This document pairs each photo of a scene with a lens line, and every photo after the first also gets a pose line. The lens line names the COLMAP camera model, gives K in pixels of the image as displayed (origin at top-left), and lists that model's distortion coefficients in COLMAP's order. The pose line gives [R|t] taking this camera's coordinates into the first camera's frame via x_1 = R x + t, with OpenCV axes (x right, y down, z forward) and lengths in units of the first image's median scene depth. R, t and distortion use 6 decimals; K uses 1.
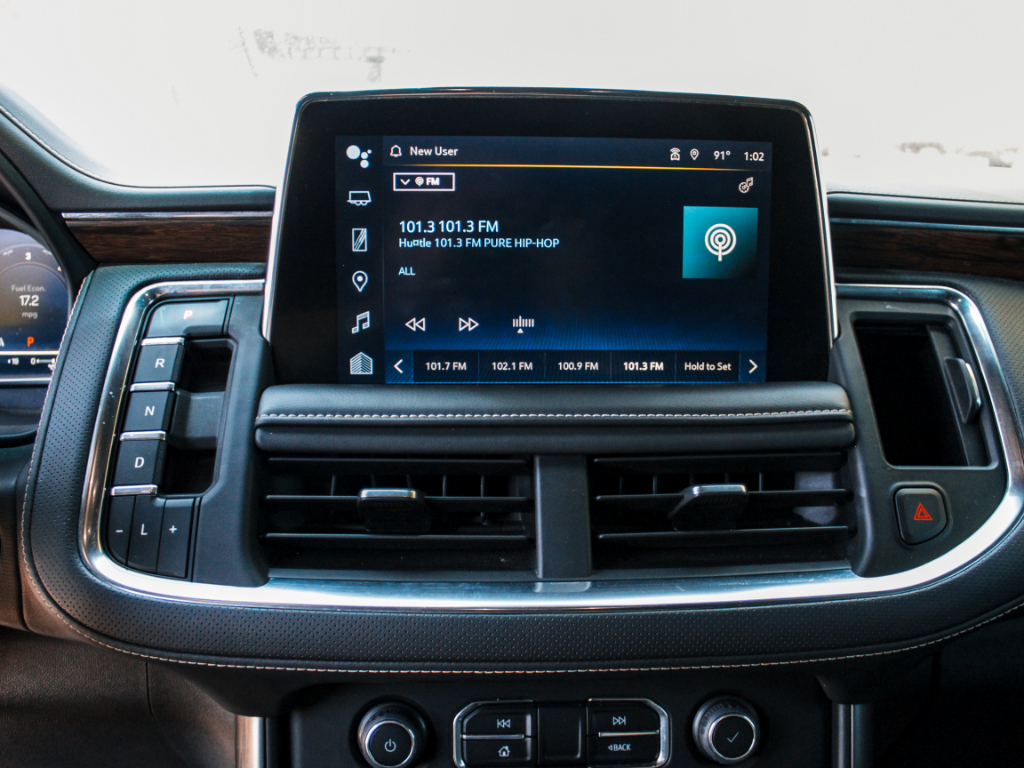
lens RADIAL K [[954.7, 0, 546.8], [0, 954.7, 382.1], [0, 0, 1]] dist [-0.126475, 0.010576]
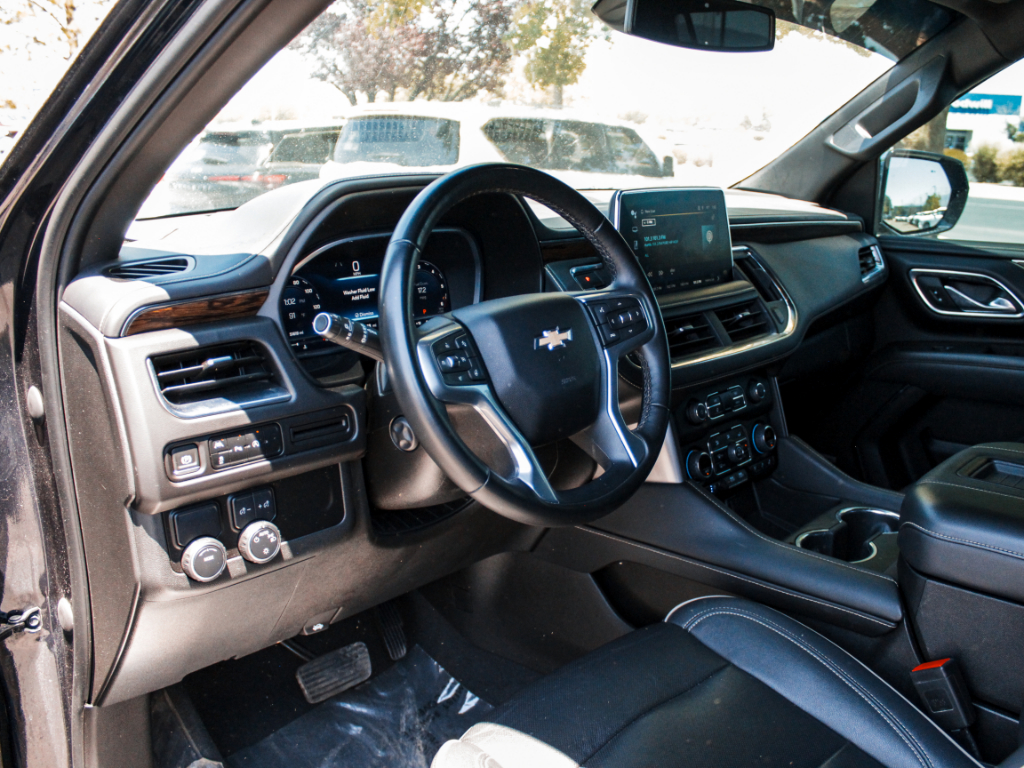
lens RADIAL K [[954.7, 0, 546.8], [0, 954.7, 382.1], [0, 0, 1]] dist [-0.126475, 0.010576]
pose [[0.709936, -0.172559, 0.682799, -2.299800], [0.167783, 0.983044, 0.073987, -0.008321], [-0.683989, 0.062036, 0.726850, -0.777956]]
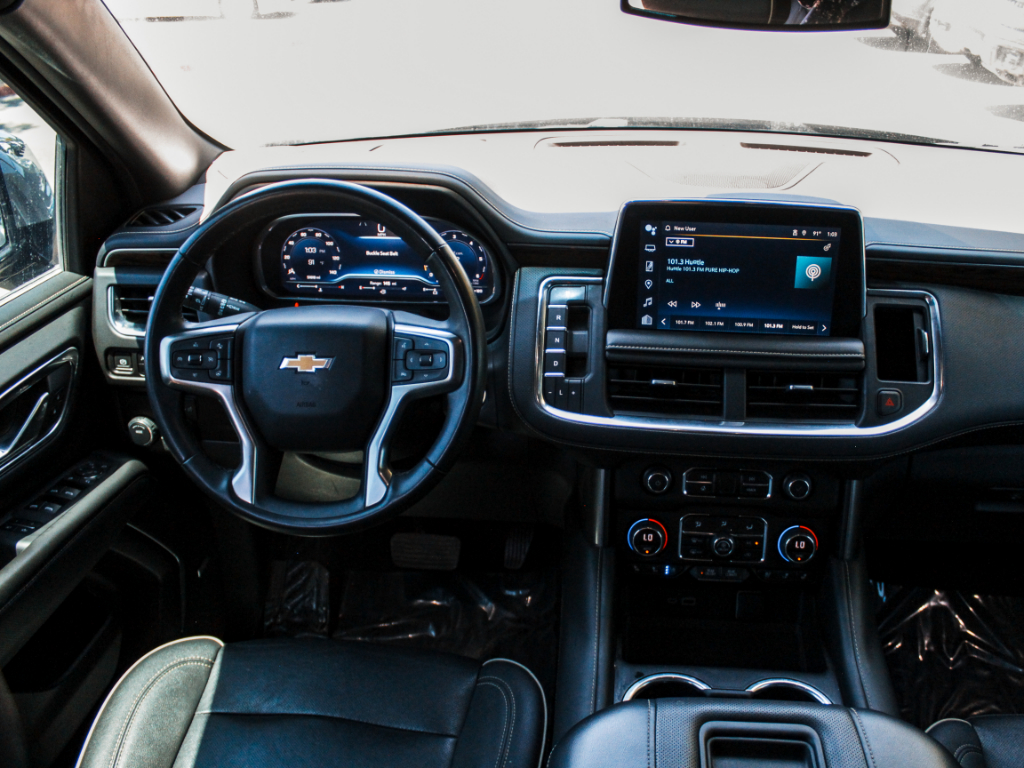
lens RADIAL K [[954.7, 0, 546.8], [0, 954.7, 382.1], [0, 0, 1]] dist [-0.126475, 0.010576]
pose [[0.989801, 0.054377, -0.131668, -0.126347], [-0.024779, 0.975910, 0.216764, -0.363717], [0.140283, -0.211290, 0.967304, -1.264175]]
